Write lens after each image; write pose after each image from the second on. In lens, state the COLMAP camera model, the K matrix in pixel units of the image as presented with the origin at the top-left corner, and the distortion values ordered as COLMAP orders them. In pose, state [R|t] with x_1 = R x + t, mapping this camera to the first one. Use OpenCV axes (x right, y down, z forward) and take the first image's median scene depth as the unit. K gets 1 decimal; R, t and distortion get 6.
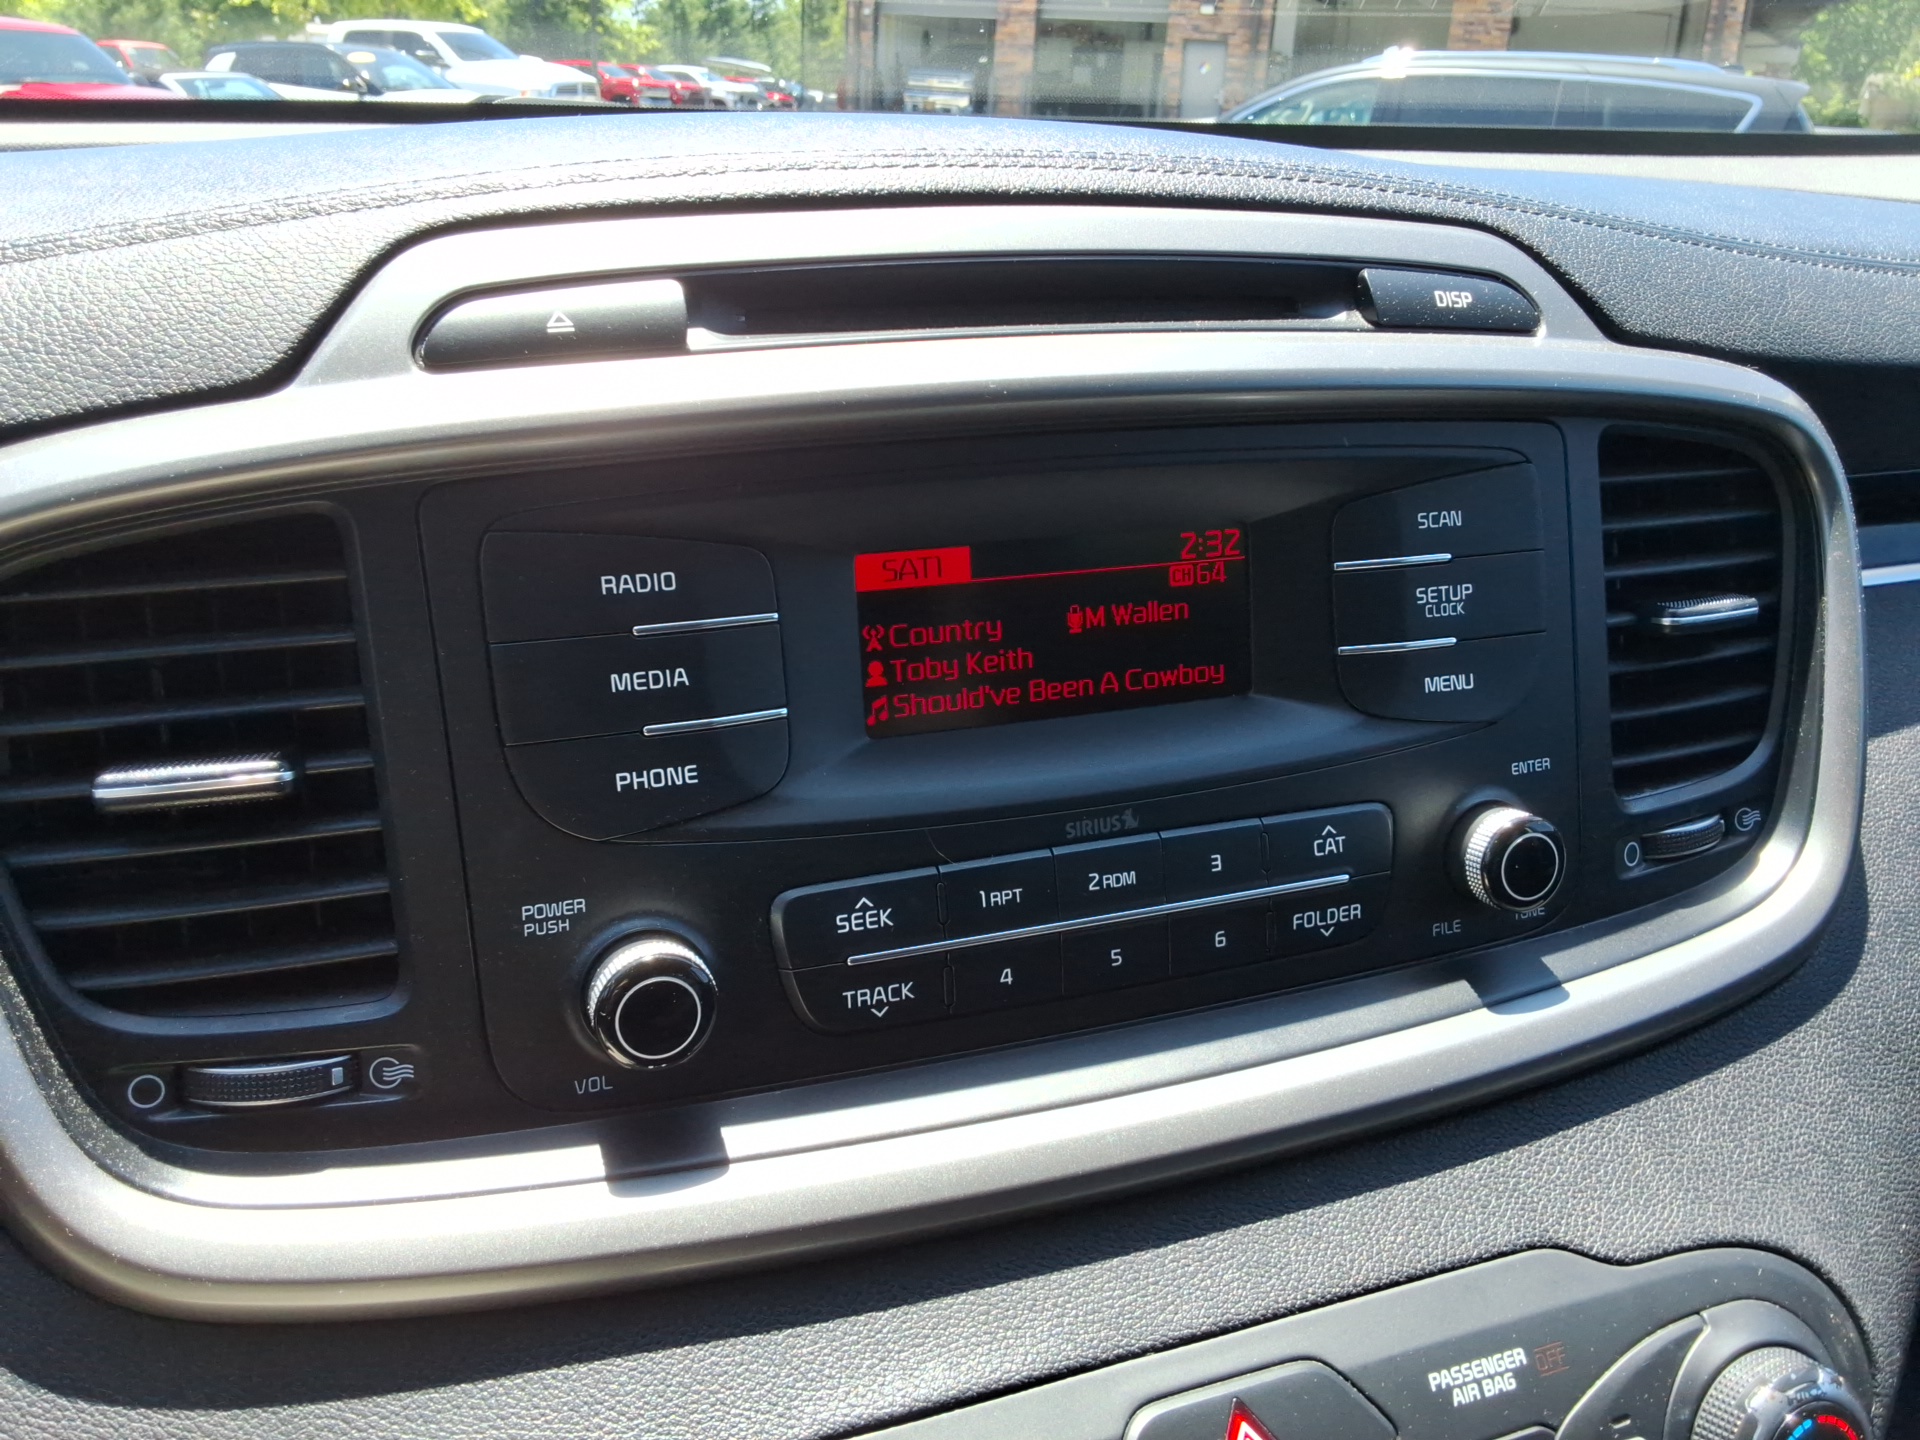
lens RADIAL K [[1549.4, 0, 969.0], [0, 1549.4, 766.0], [0, 0, 1]] dist [0.091865, -0.136896]
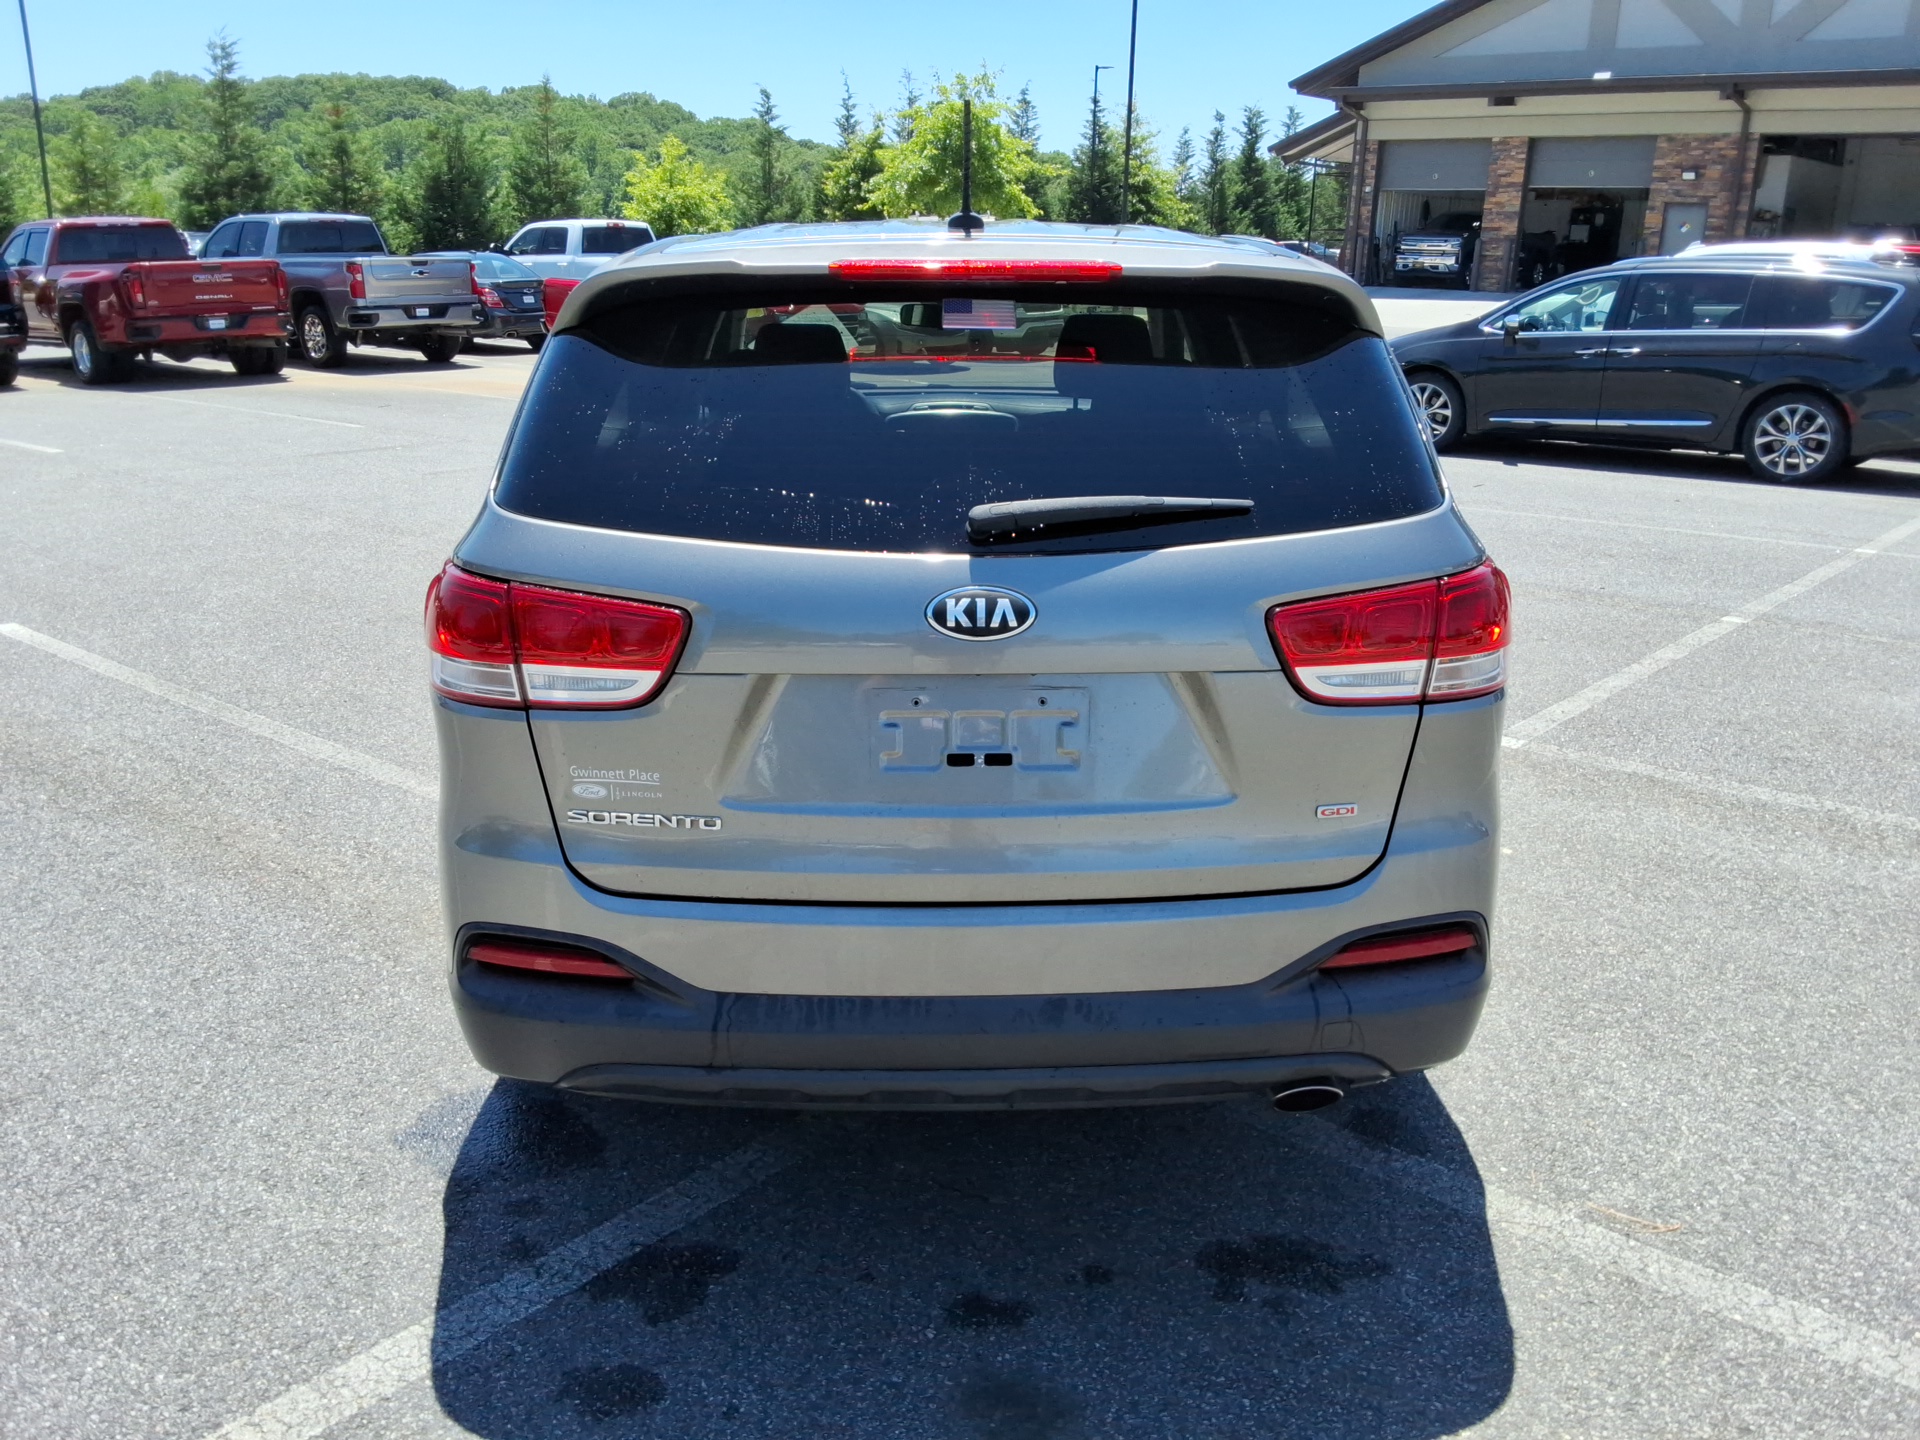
lens RADIAL K [[1549.4, 0, 967.6], [0, 1549.4, 717.2], [0, 0, 1]] dist [0.091865, -0.136896]
pose [[0.945688, 0.069115, -0.317643, 0.048531], [-0.104328, 0.989976, -0.095200, 0.037132], [0.307879, 0.123168, 0.943419, -0.114437]]
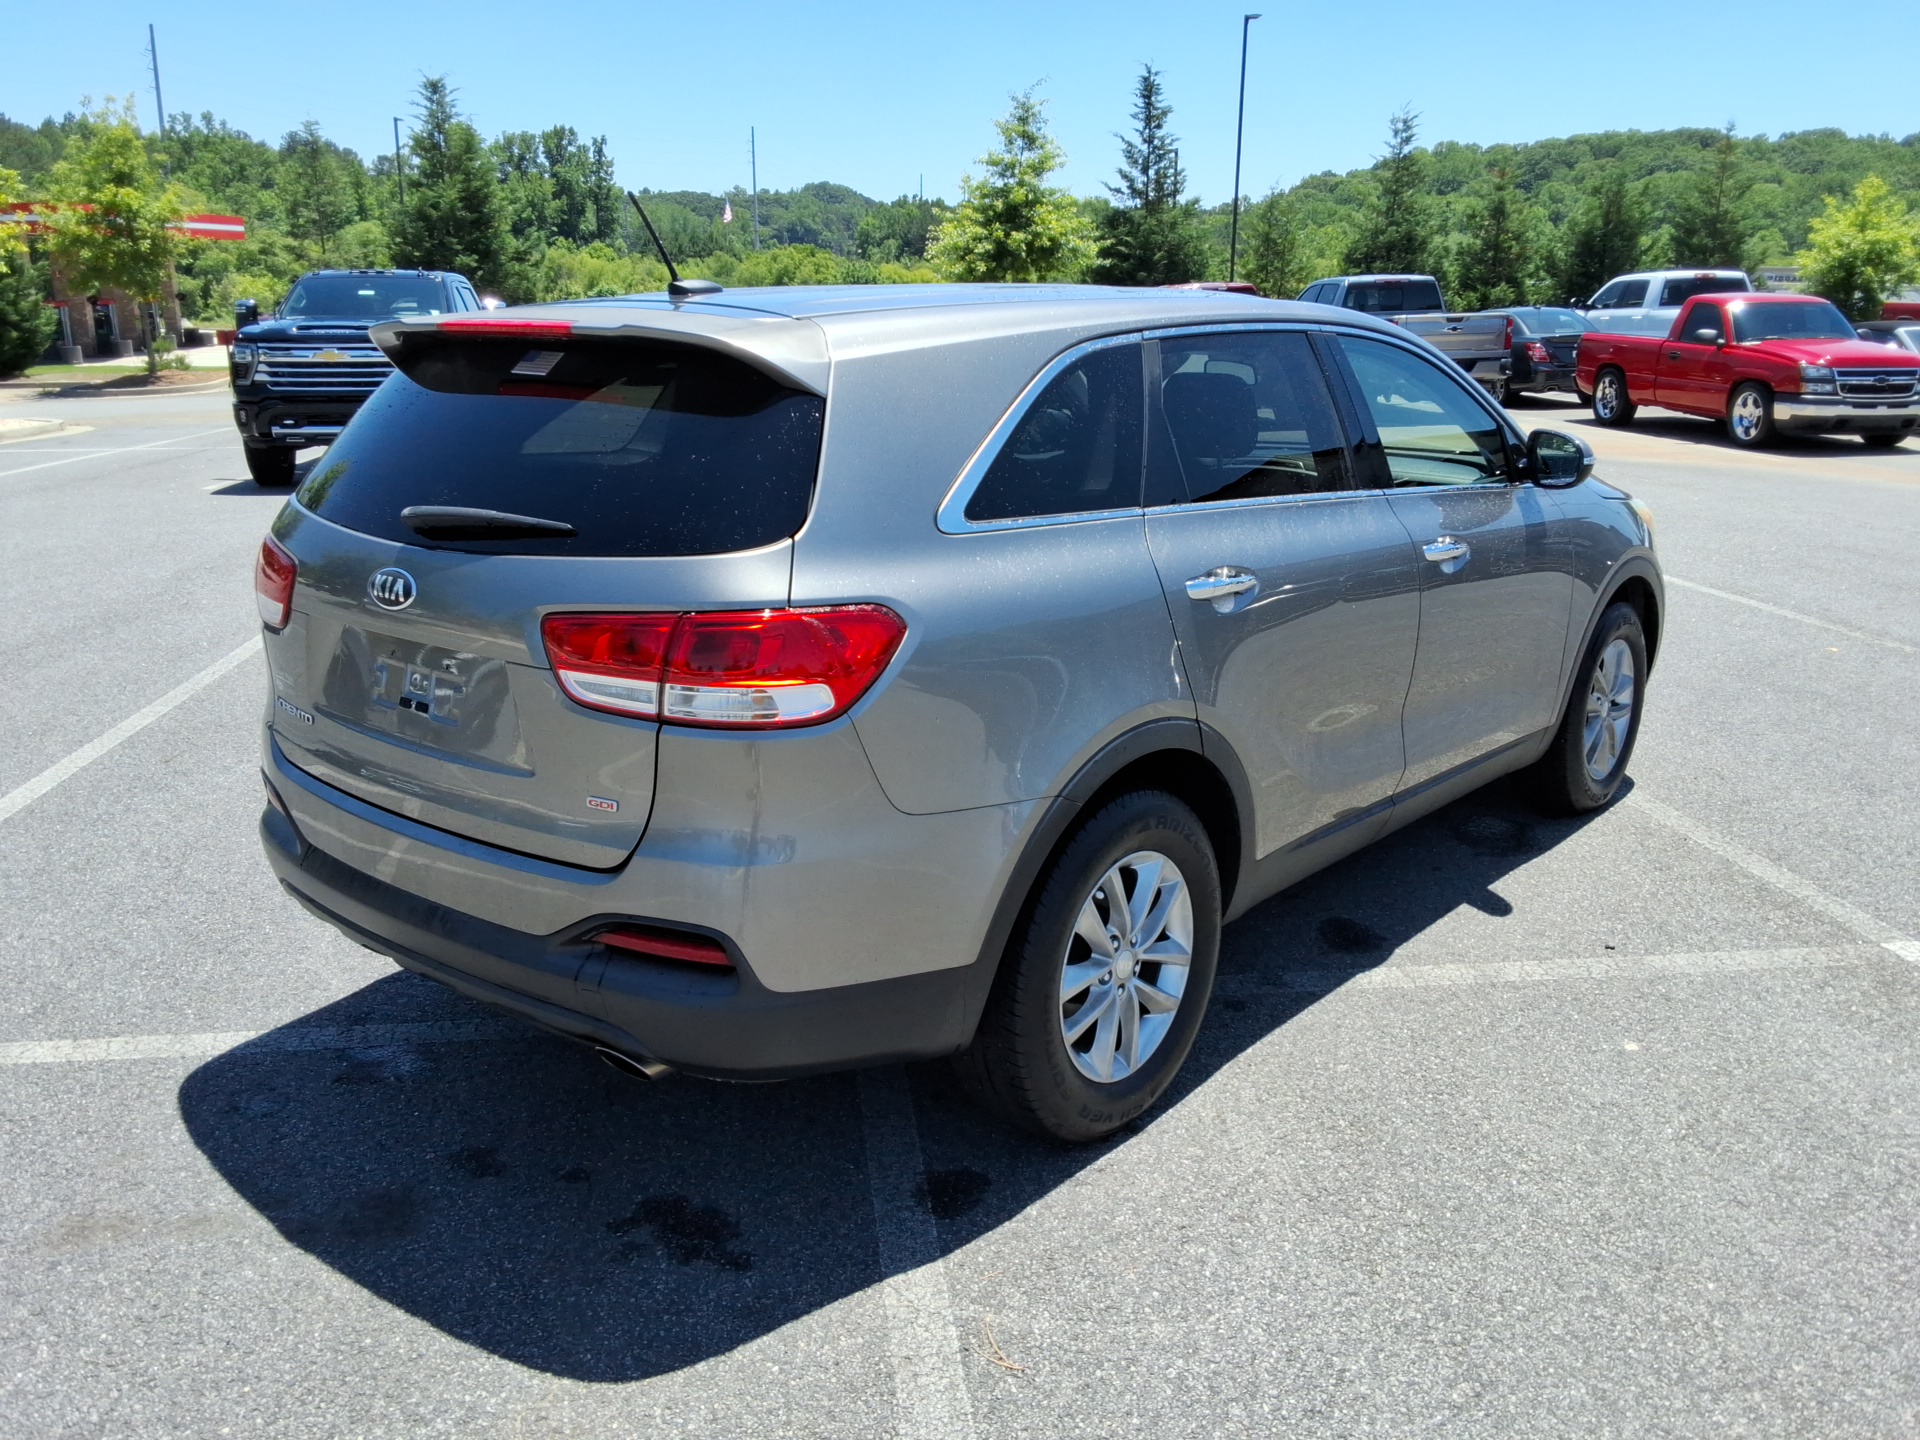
lens RADIAL K [[1549.4, 0, 973.9], [0, 1549.4, 724.5], [0, 0, 1]] dist [0.091865, -0.136896]
pose [[0.493709, 0.196213, -0.847202, 0.110582], [-0.320207, 0.946784, 0.032675, 0.022266], [0.808529, 0.255148, 0.530265, -0.075472]]
